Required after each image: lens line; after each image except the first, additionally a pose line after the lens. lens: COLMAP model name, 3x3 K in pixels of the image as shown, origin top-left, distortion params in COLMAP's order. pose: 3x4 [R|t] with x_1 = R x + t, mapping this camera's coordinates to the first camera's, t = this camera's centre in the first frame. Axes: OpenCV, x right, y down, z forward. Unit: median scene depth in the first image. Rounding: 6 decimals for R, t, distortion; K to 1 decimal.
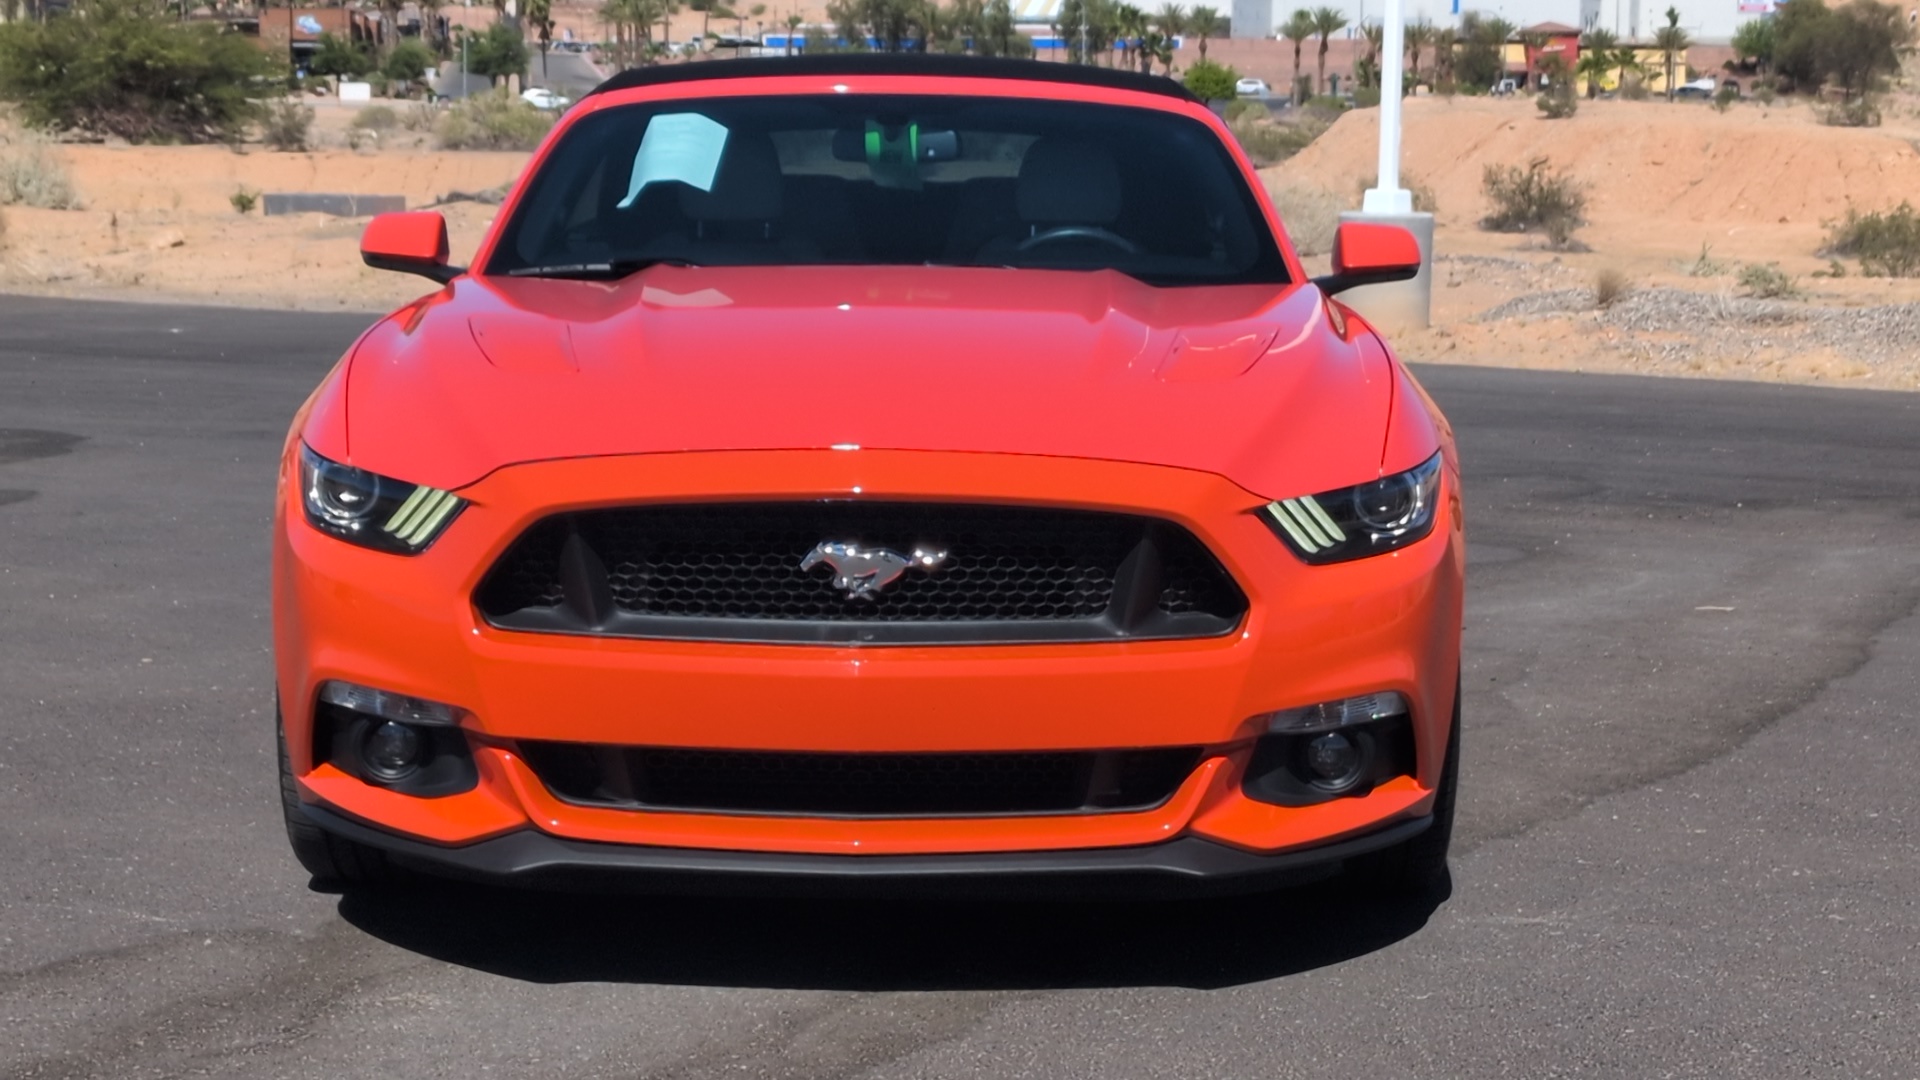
lens RADIAL K [[3304.2, 0, 960.2], [0, 3304.2, 527.3], [0, 0, 1]] dist [0.100545, 0.000000]
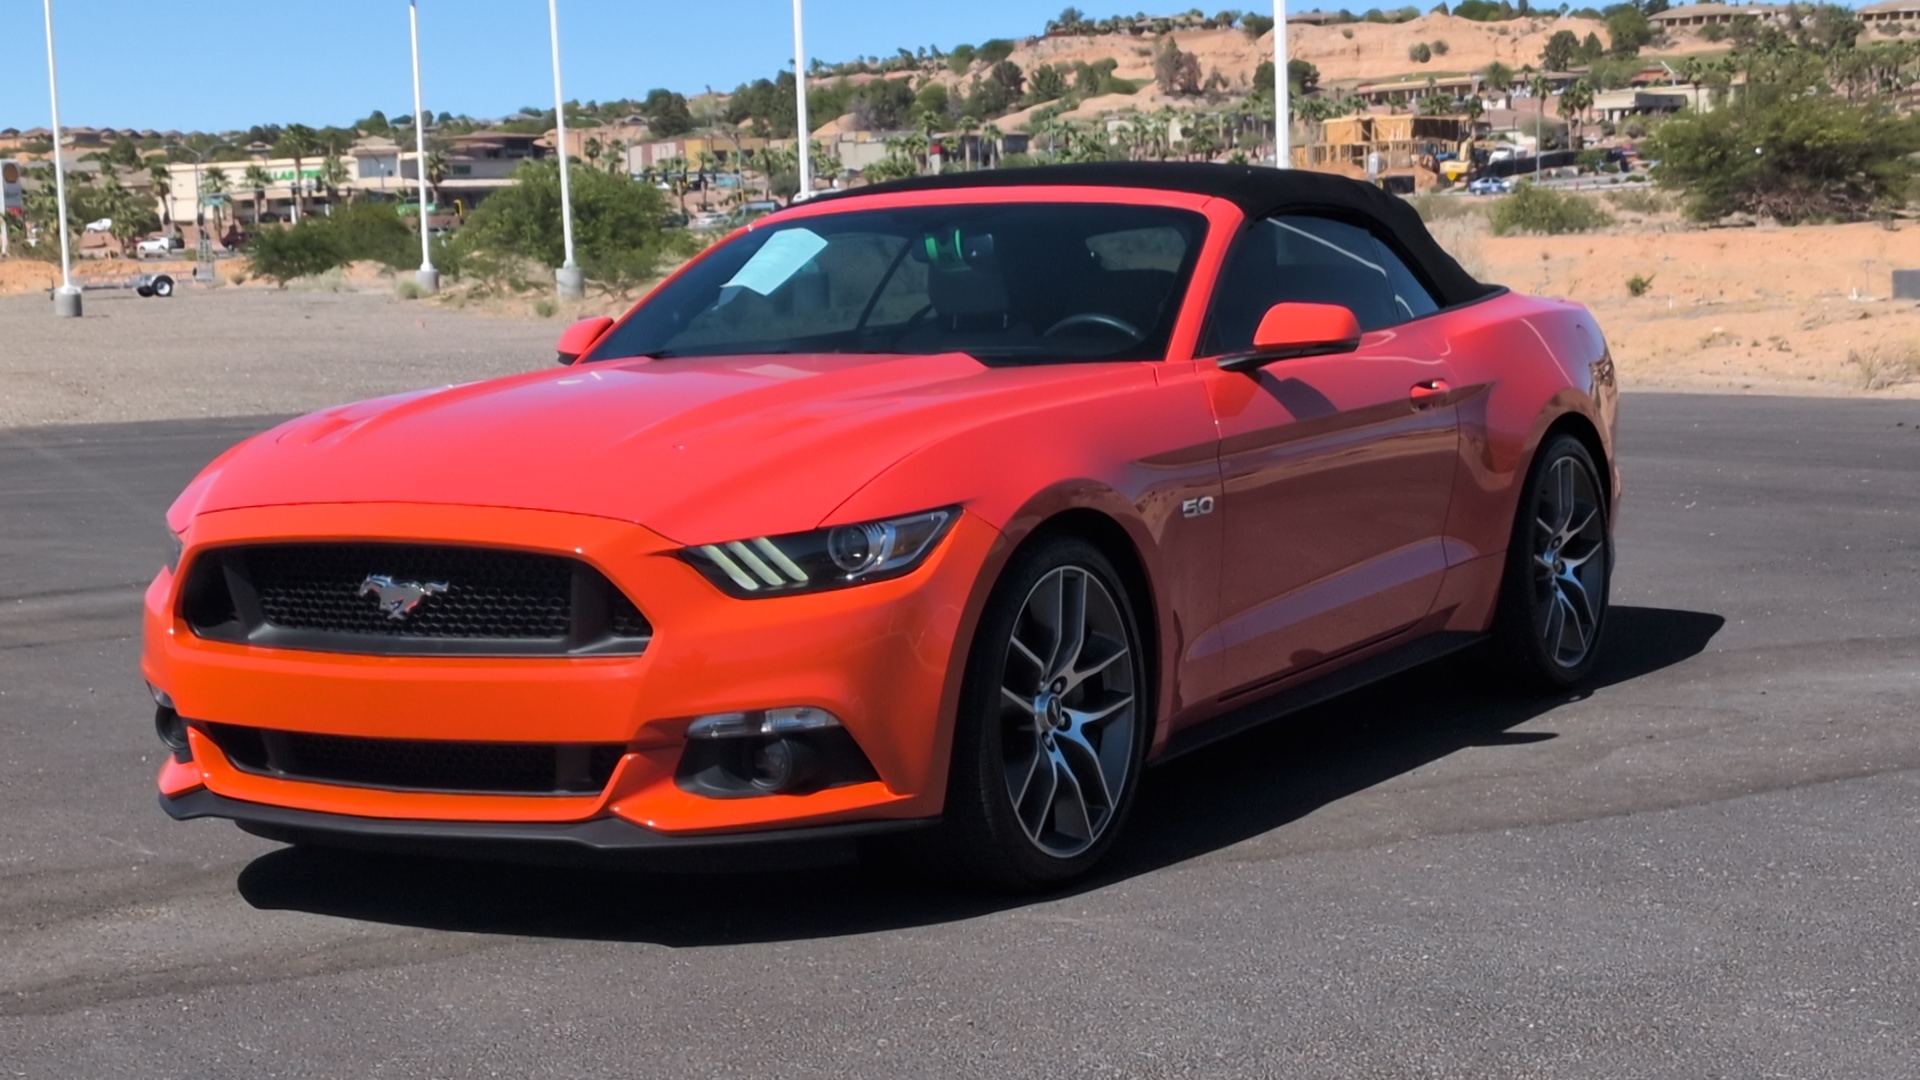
lens RADIAL K [[3304.2, 0, 951.9], [0, 3304.2, 549.2], [0, 0, 1]] dist [0.100545, 0.000000]
pose [[0.876417, 0.006331, -0.481512, 0.541387], [-0.014749, 0.999797, -0.013700, 0.006279], [0.481328, 0.019109, 0.876332, -0.015585]]
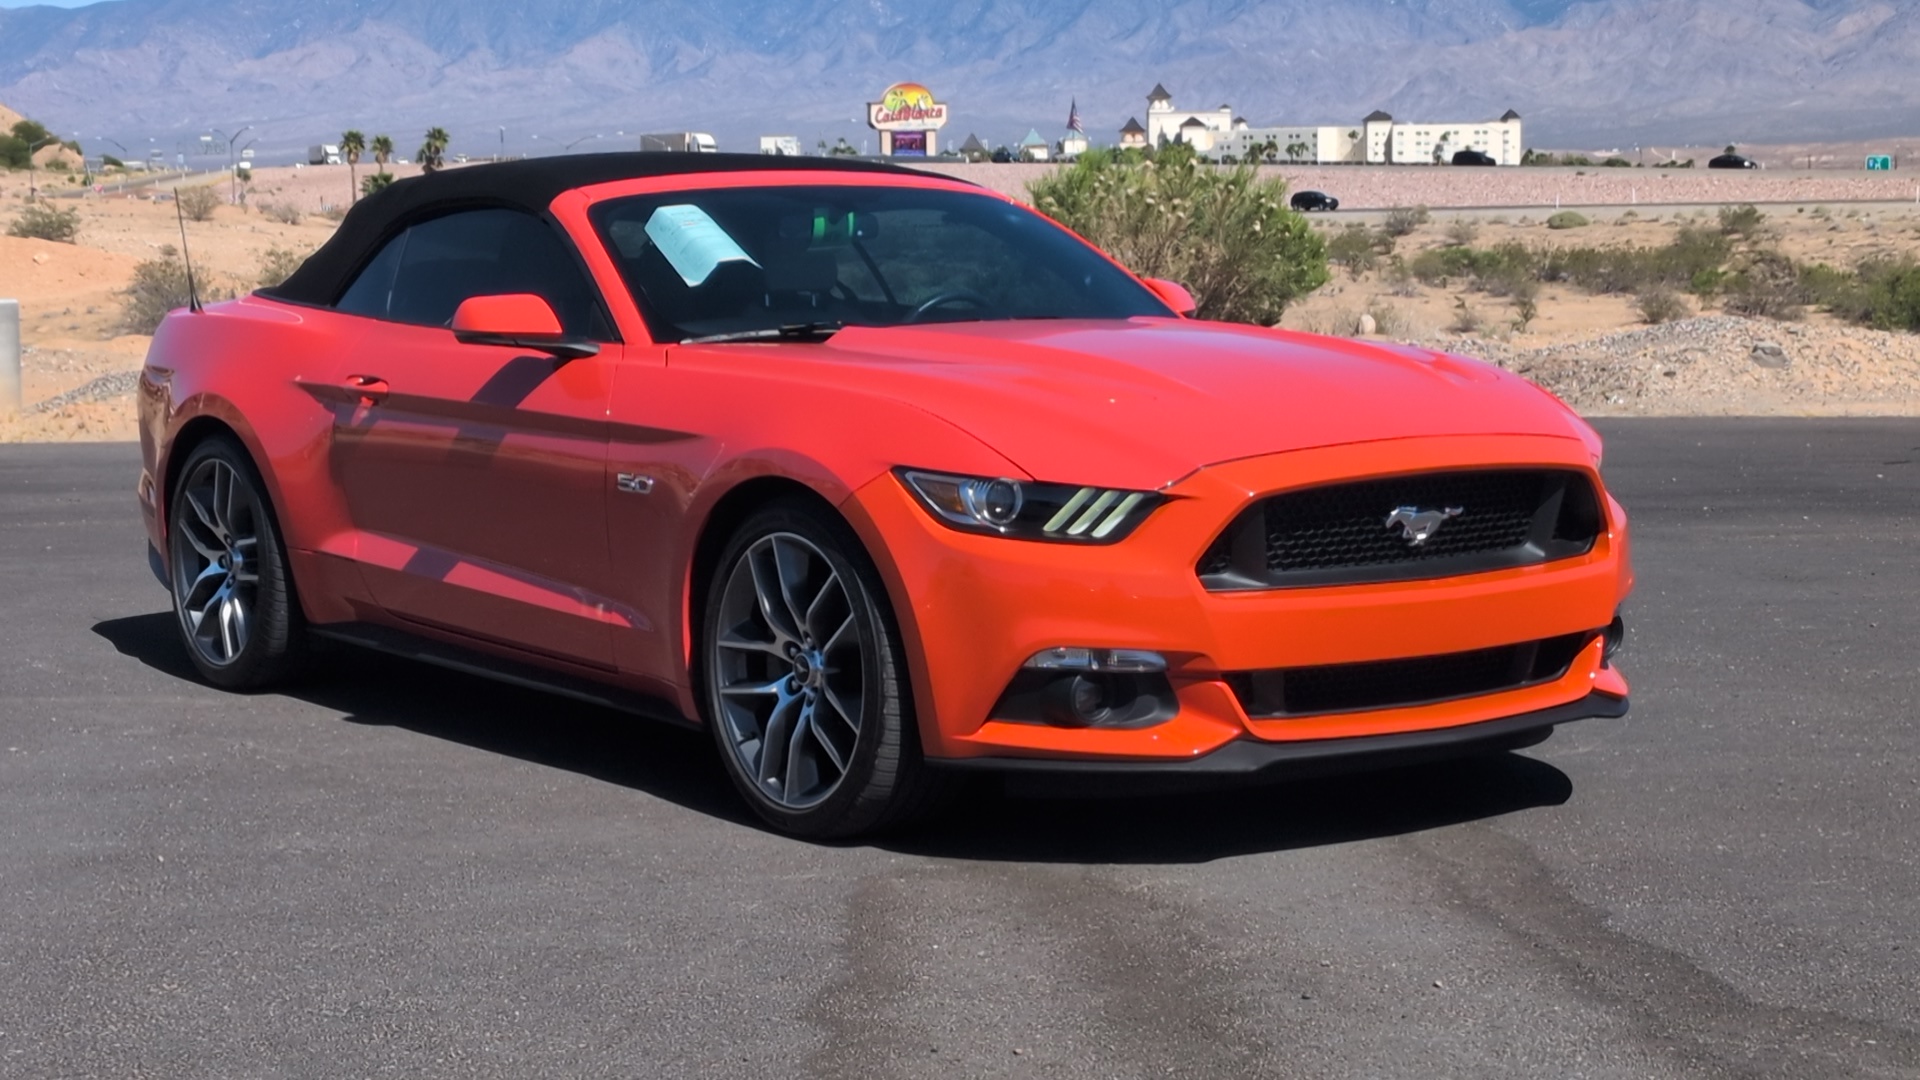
lens RADIAL K [[3304.2, 0, 961.3], [0, 3304.2, 541.0], [0, 0, 1]] dist [0.100545, 0.000000]
pose [[0.833084, -0.078906, 0.547490, -0.659855], [0.090104, 0.995912, 0.006427, -0.004388], [-0.545759, 0.043977, 0.836787, -0.037433]]
